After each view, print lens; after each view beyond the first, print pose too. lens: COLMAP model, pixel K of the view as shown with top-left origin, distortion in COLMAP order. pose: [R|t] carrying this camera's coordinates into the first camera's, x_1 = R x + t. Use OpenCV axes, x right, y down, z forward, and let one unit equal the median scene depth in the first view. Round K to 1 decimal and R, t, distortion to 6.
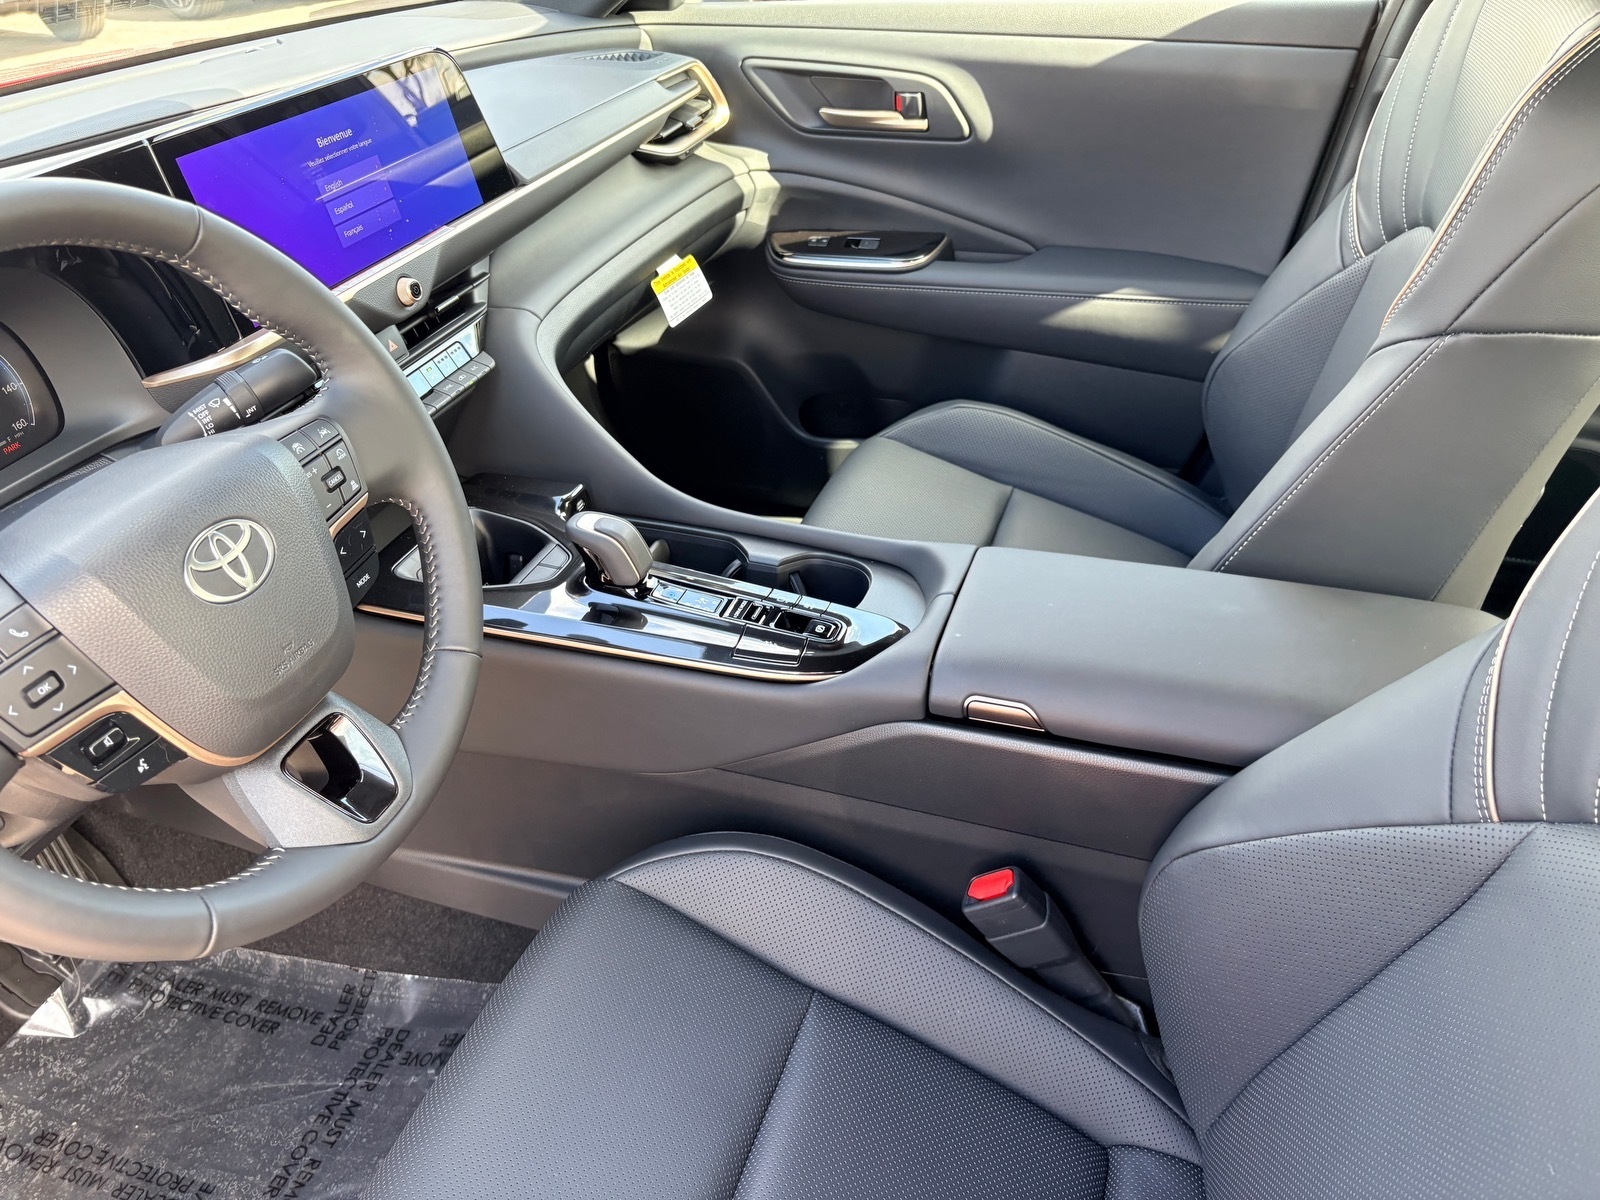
lens RADIAL K [[1217.8, 0, 794.2], [0, 1217.8, 591.7], [0, 0, 1]] dist [0.029482, -0.032939]
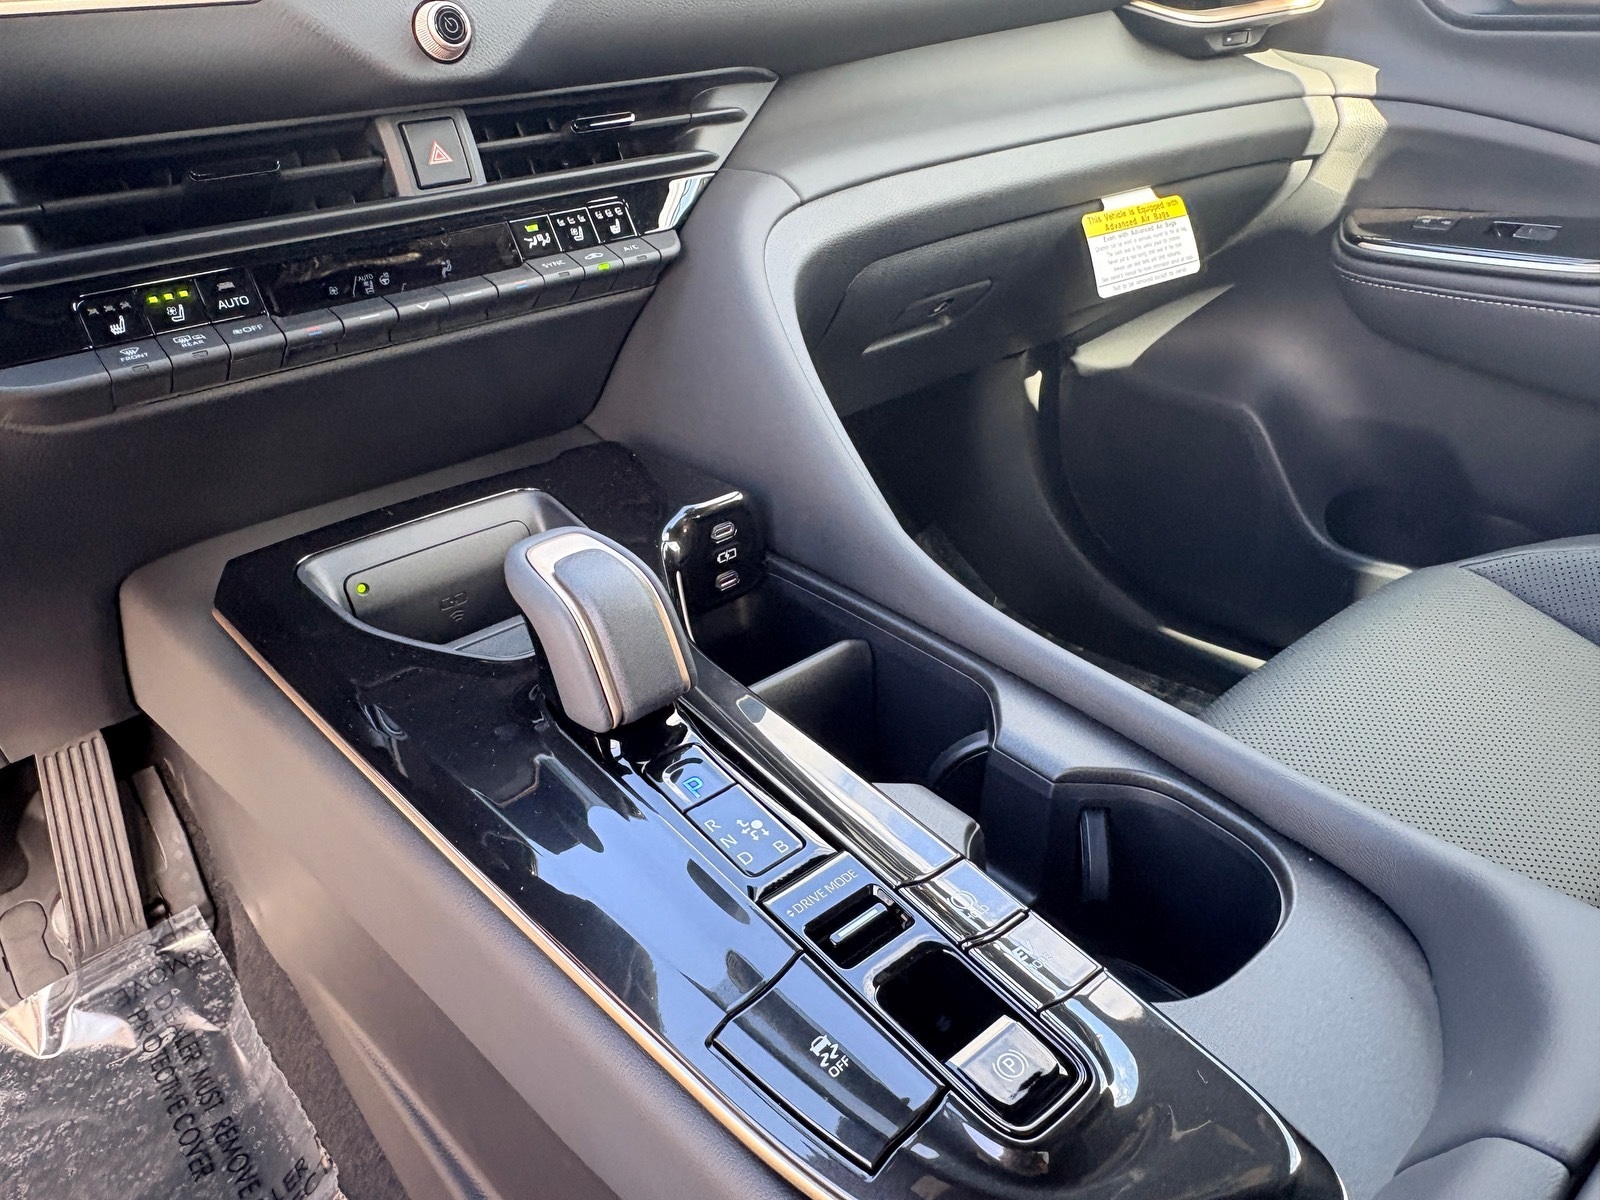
lens RADIAL K [[1096.5, 0, 771.6], [0, 1096.5, 594.3], [0, 0, 1]] dist [-0.002817, 0.007206]
pose [[0.849033, 0.248591, -0.466204, 0.062383], [-0.270512, 0.962497, 0.020580, -0.065165], [0.453836, 0.108641, 0.884438, 0.650190]]
